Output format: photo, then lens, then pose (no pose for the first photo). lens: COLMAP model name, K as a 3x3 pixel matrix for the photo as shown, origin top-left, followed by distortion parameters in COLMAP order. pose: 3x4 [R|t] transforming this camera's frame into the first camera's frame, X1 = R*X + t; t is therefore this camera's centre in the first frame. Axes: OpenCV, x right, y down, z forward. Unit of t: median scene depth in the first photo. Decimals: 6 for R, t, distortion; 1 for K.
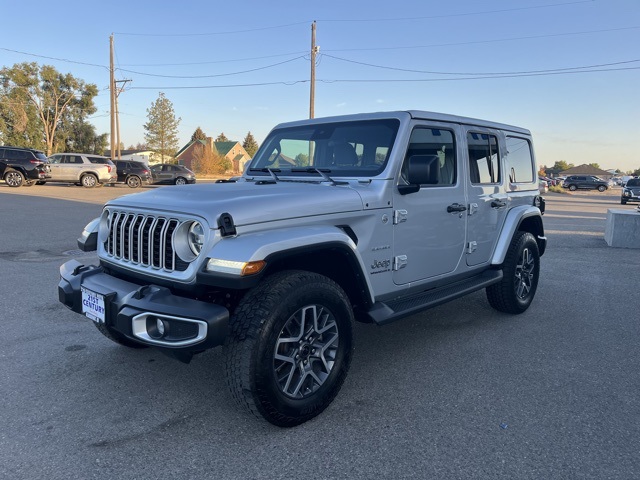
lens RADIAL K [[481.5, 0, 311.0], [0, 481.5, 241.2], [0, 0, 1]] dist [0.070761, -0.092020]
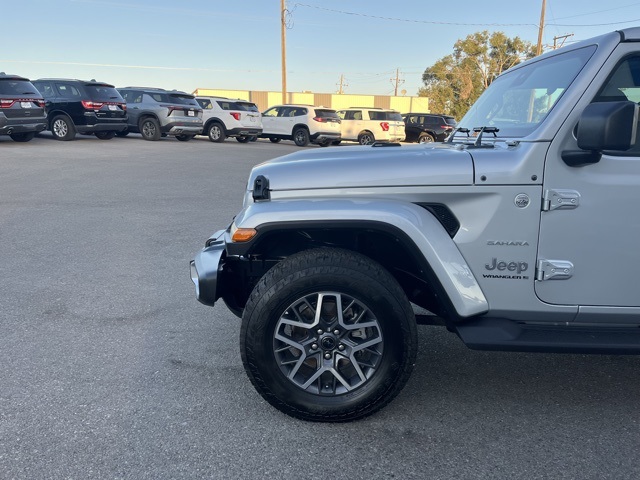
lens RADIAL K [[481.5, 0, 313.9], [0, 481.5, 235.3], [0, 0, 1]] dist [0.070761, -0.092020]
pose [[0.670779, 0.148503, -0.726638, 0.433879], [-0.104503, 0.988899, 0.105631, -0.037983], [0.734258, 0.005081, 0.678851, 0.308677]]
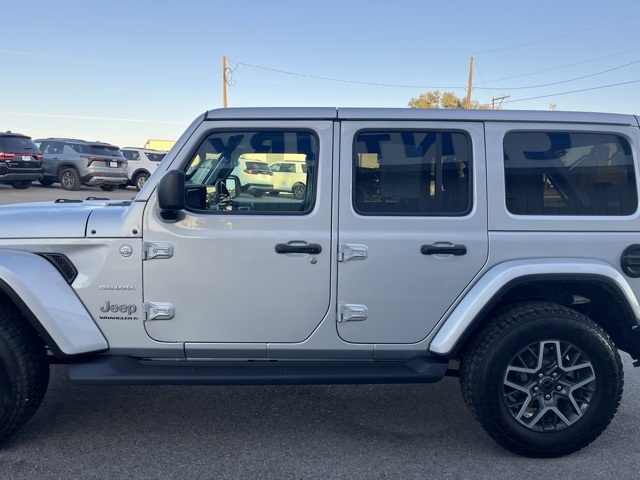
lens RADIAL K [[481.5, 0, 317.0], [0, 481.5, 237.0], [0, 0, 1]] dist [0.070761, -0.092020]
pose [[0.719907, 0.077890, -0.689686, 0.864829], [-0.106502, 0.994312, 0.001124, -0.097535], [0.685850, 0.072644, 0.724108, 0.605652]]
